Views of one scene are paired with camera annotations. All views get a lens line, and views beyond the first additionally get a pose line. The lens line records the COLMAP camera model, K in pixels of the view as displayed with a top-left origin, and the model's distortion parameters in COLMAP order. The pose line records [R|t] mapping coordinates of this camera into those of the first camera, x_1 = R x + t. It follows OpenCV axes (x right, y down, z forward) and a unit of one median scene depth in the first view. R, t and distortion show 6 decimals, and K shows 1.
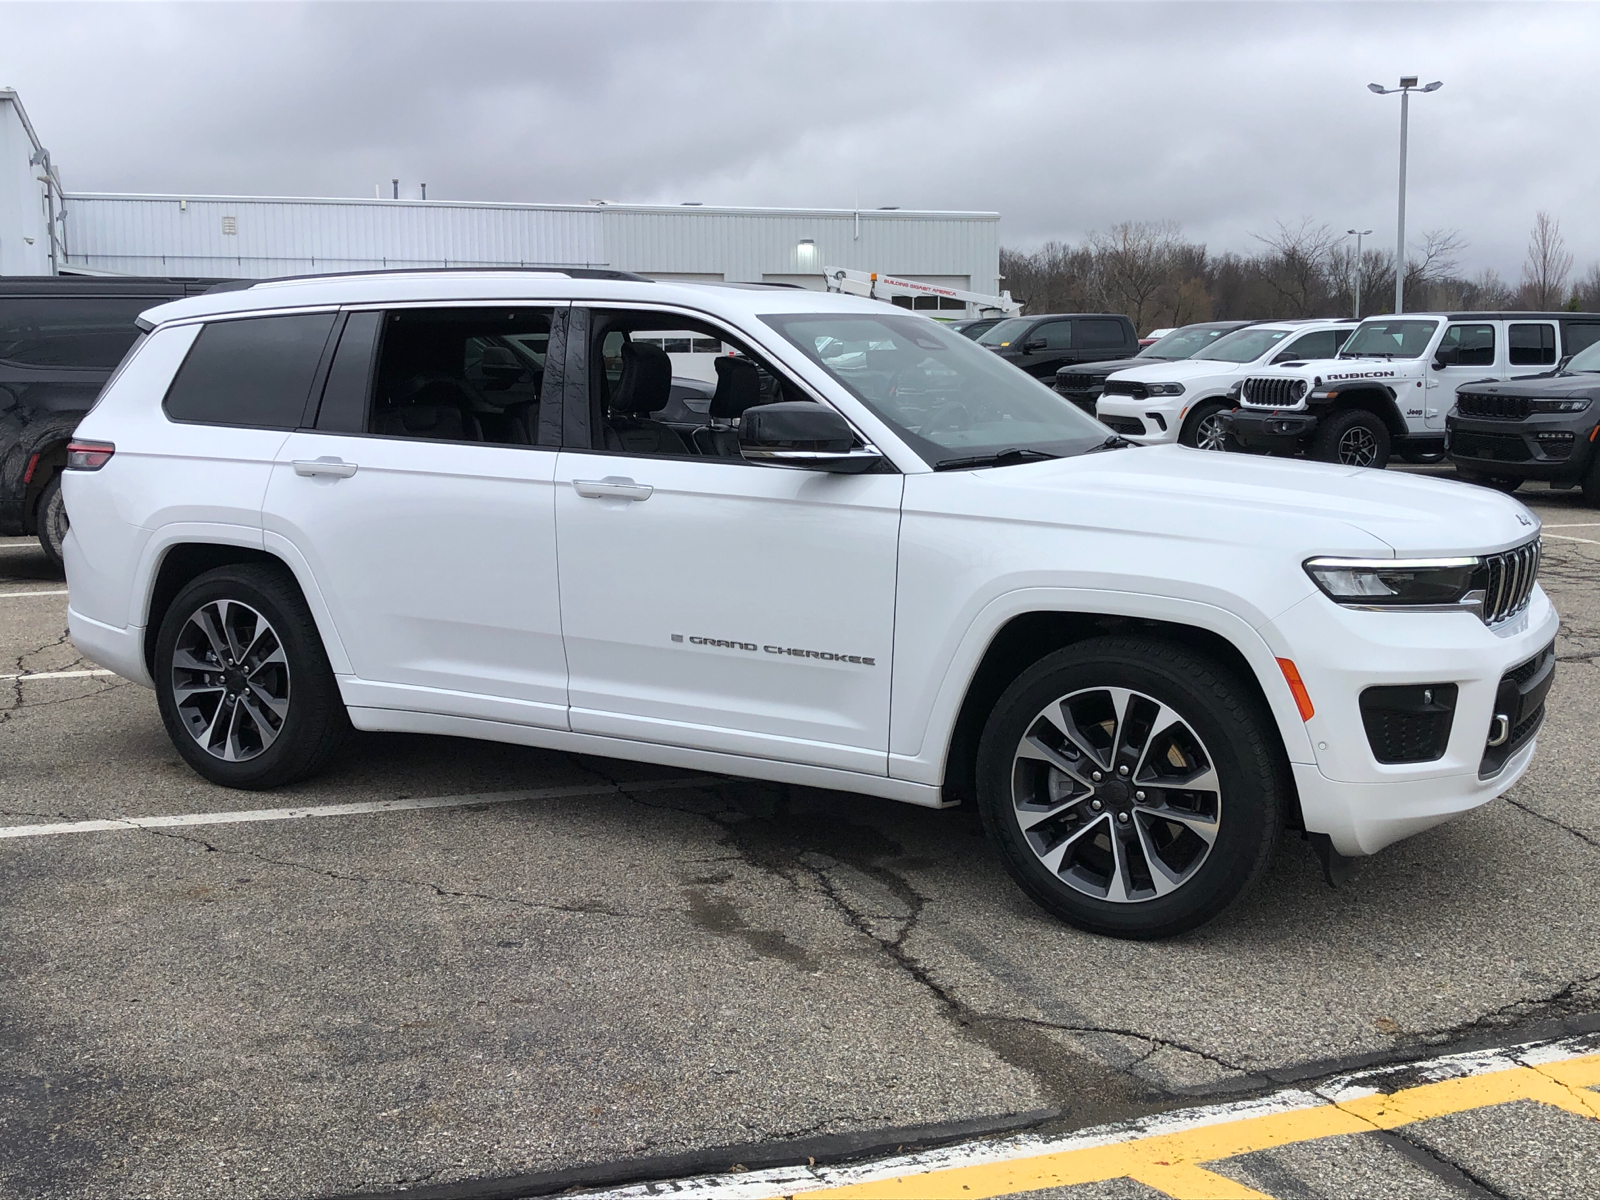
lens RADIAL K [[1760.1, 0, 794.9], [0, 1760.1, 570.4], [0, 0, 1]] dist [0.142336, -0.445614]
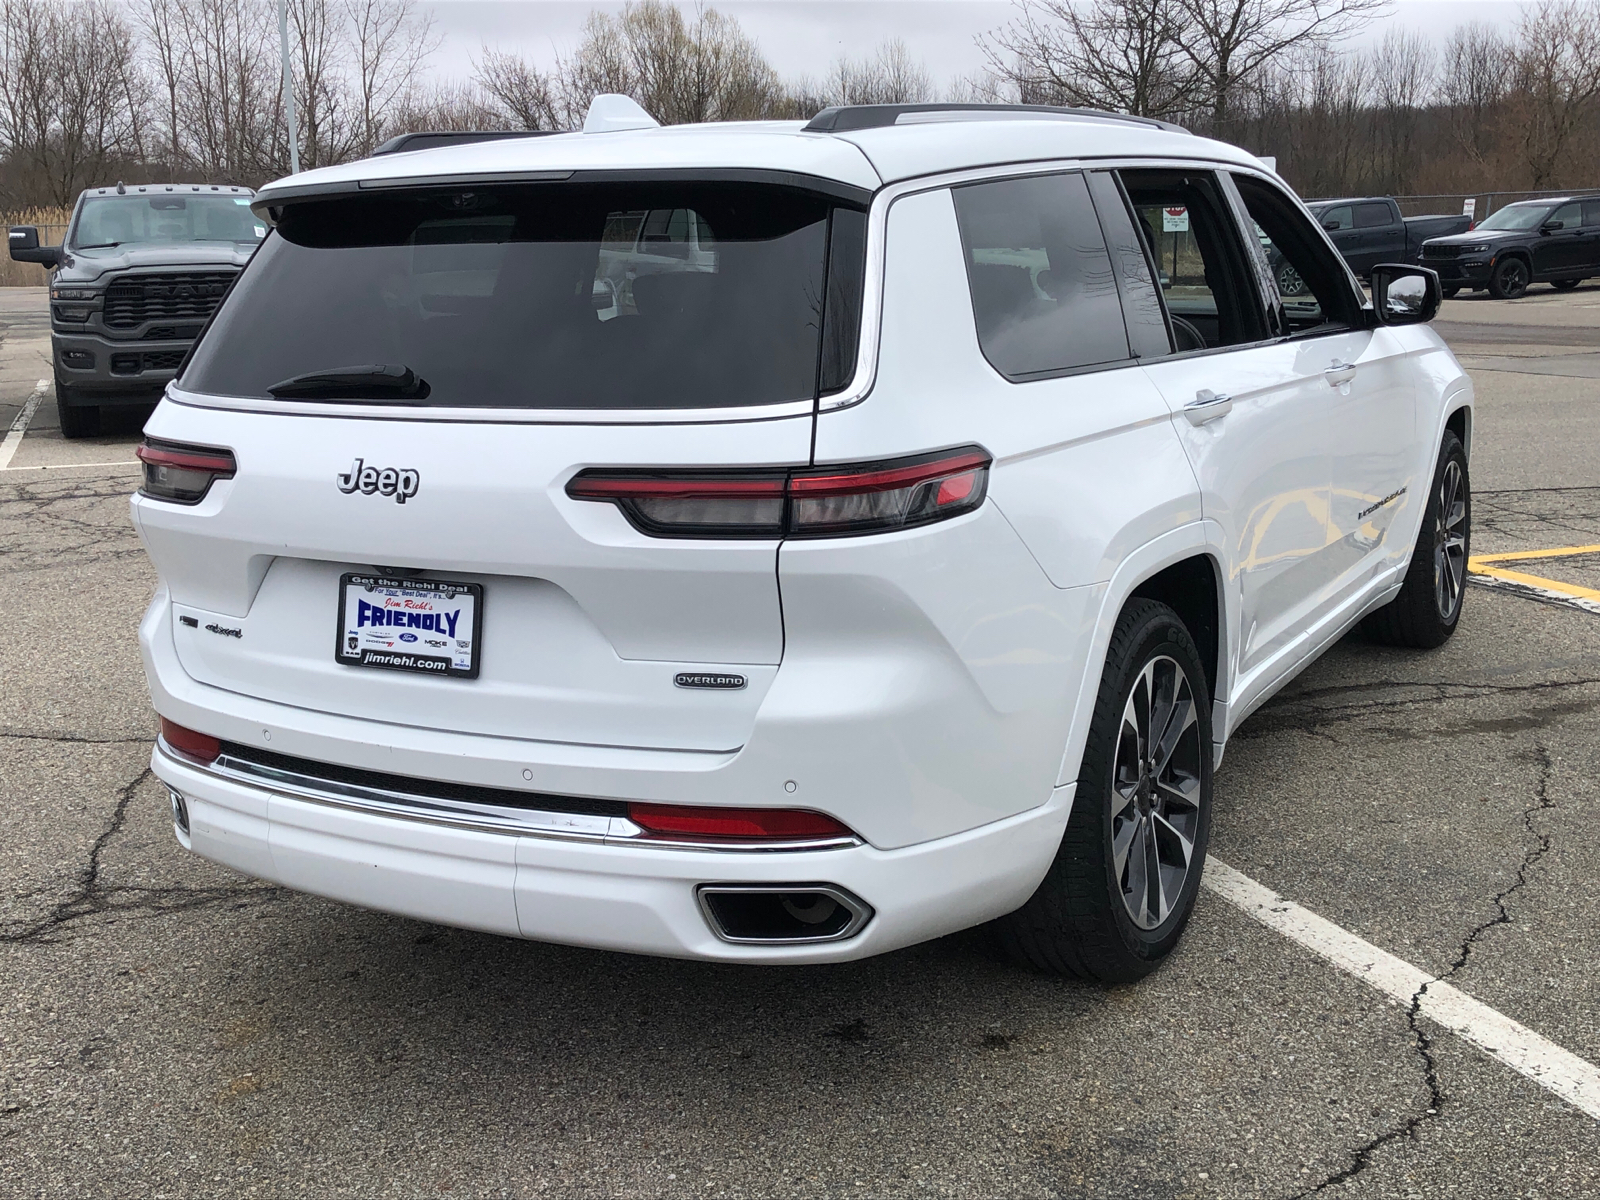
lens RADIAL K [[1760.1, 0, 794.9], [0, 1760.1, 570.4], [0, 0, 1]] dist [0.142336, -0.445614]
pose [[0.007010, -0.192198, 0.981331, -1.063668], [0.147086, 0.970879, 0.189100, -0.168873], [-0.989099, 0.143015, 0.035076, 1.302738]]
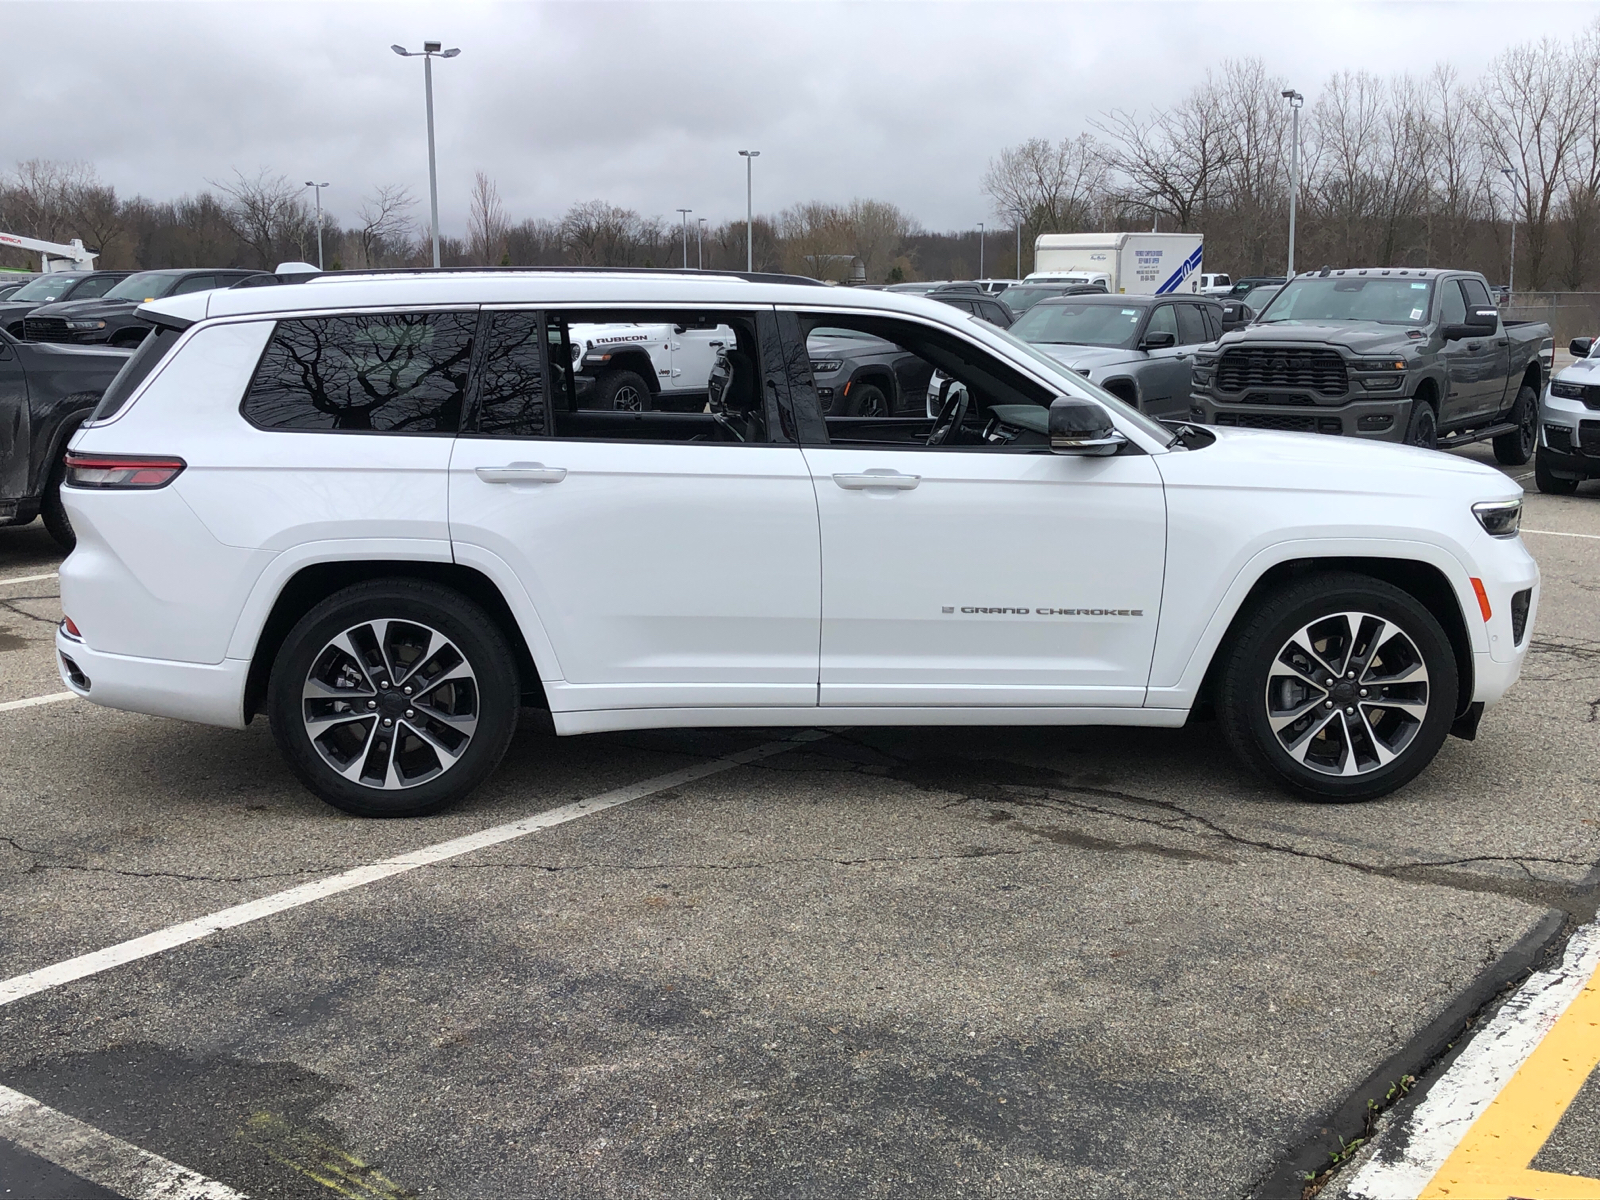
lens RADIAL K [[1760.1, 0, 794.9], [0, 1760.1, 570.4], [0, 0, 1]] dist [0.142336, -0.445614]
pose [[0.830103, -0.080107, 0.551826, -0.779215], [0.064303, 0.996777, 0.047970, -0.047765], [-0.553890, -0.004336, 0.832579, 0.121096]]
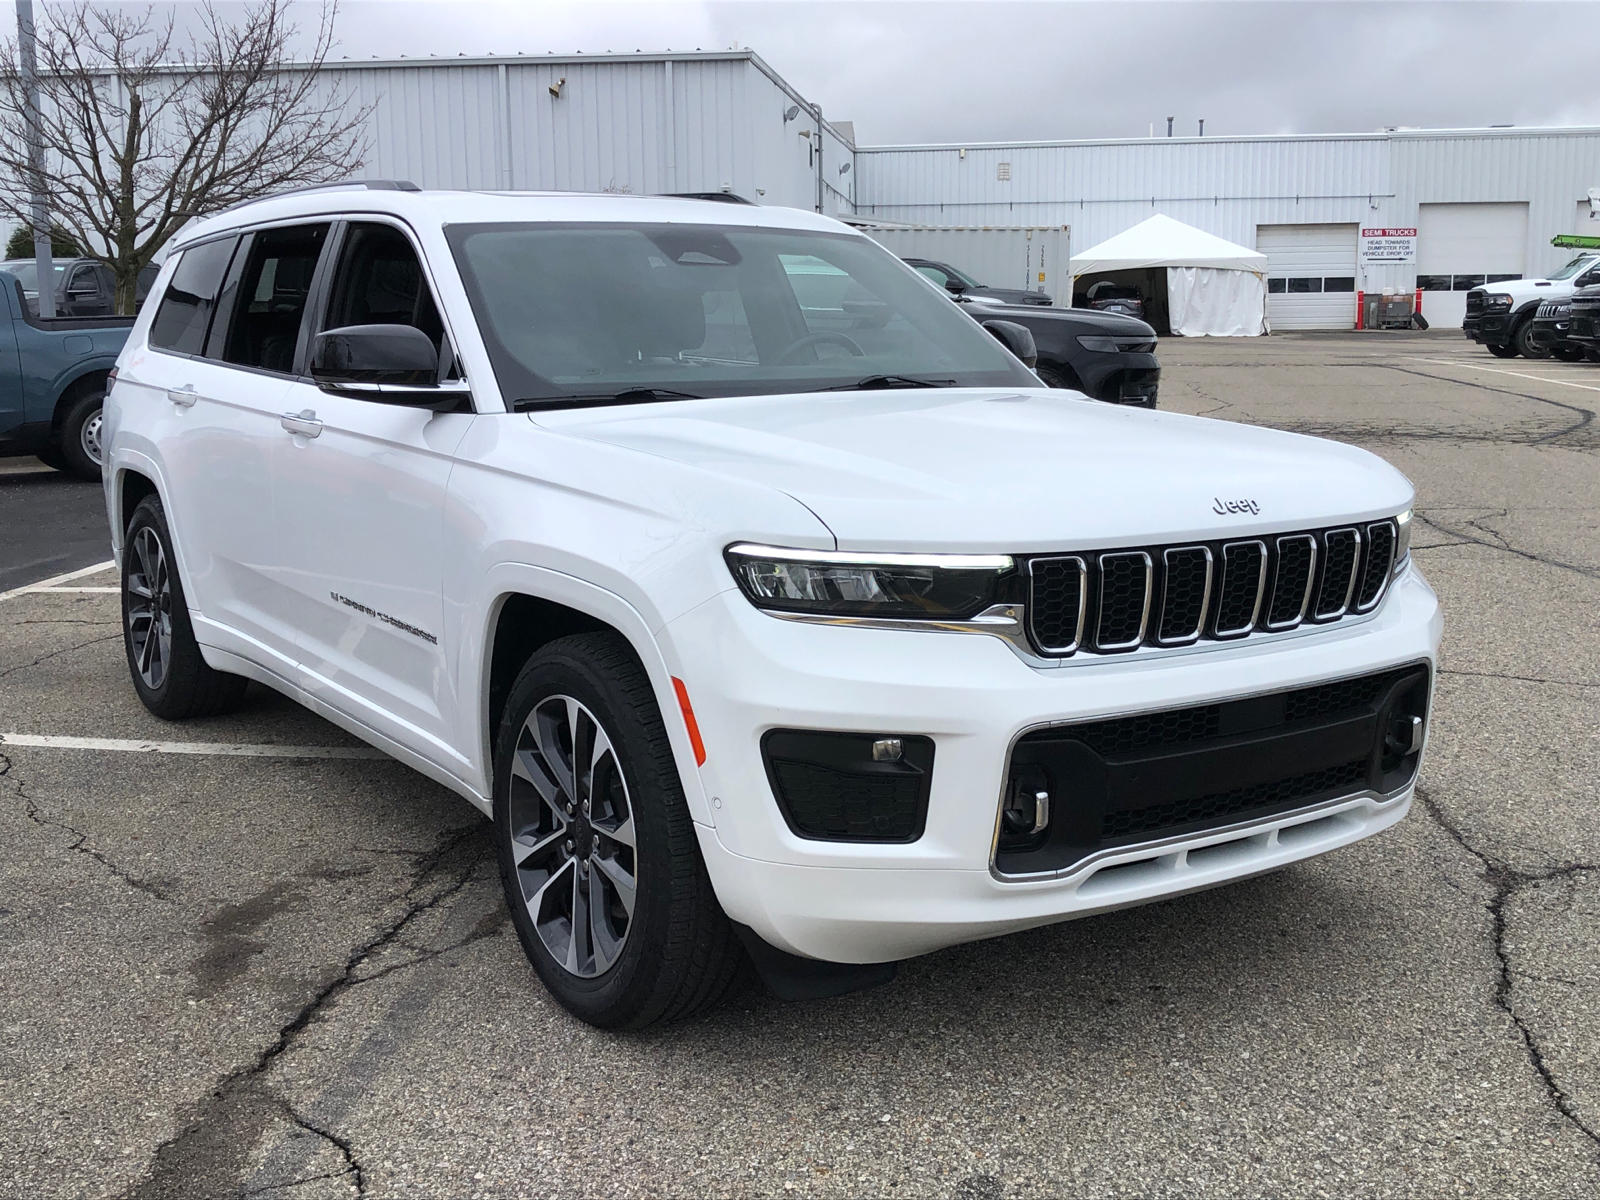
lens RADIAL K [[1760.1, 0, 794.9], [0, 1760.1, 570.4], [0, 0, 1]] dist [0.142336, -0.445614]
pose [[0.895615, 0.063150, -0.440324, 0.535497], [-0.049315, 0.997866, 0.042805, -0.023610], [0.442088, -0.016622, 0.896818, 0.314940]]
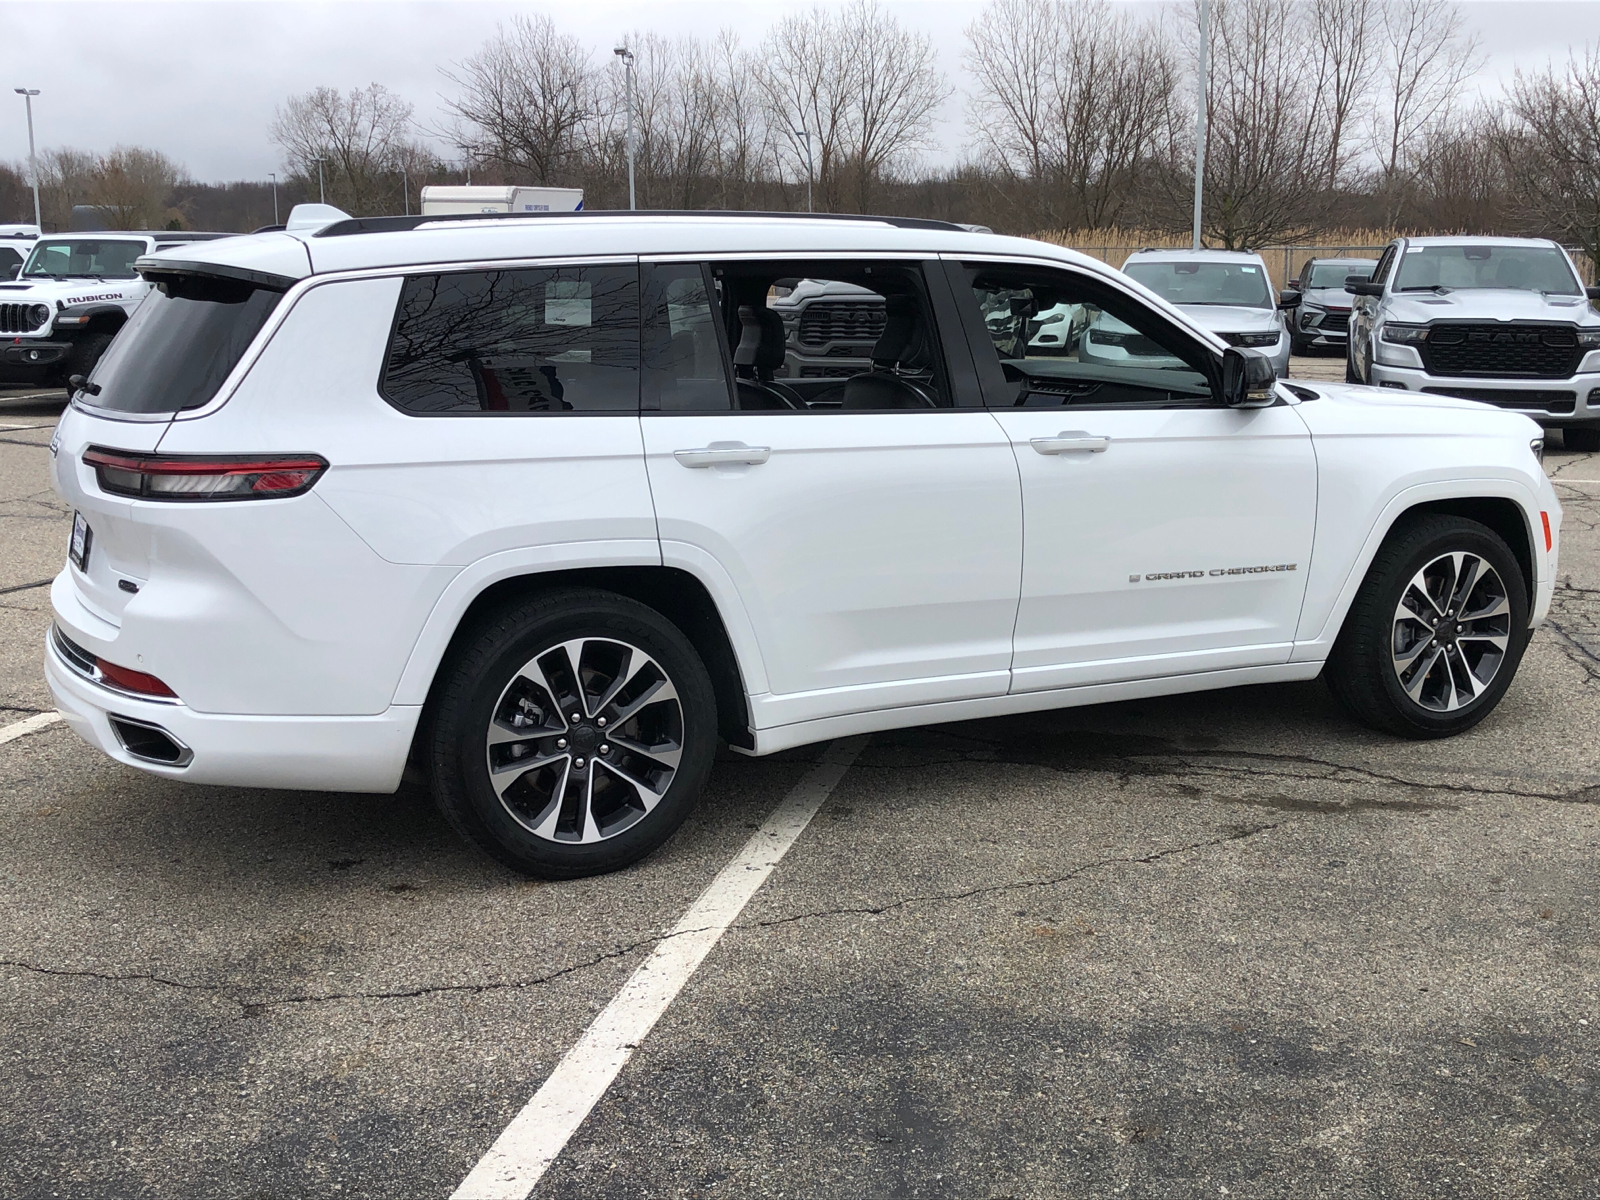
lens RADIAL K [[1760.1, 0, 794.9], [0, 1760.1, 570.4], [0, 0, 1]] dist [0.142336, -0.445614]
pose [[0.551253, -0.144601, 0.821712, -1.066635], [0.102774, 0.989135, 0.105116, -0.100391], [-0.827984, 0.026505, 0.560125, 0.584925]]
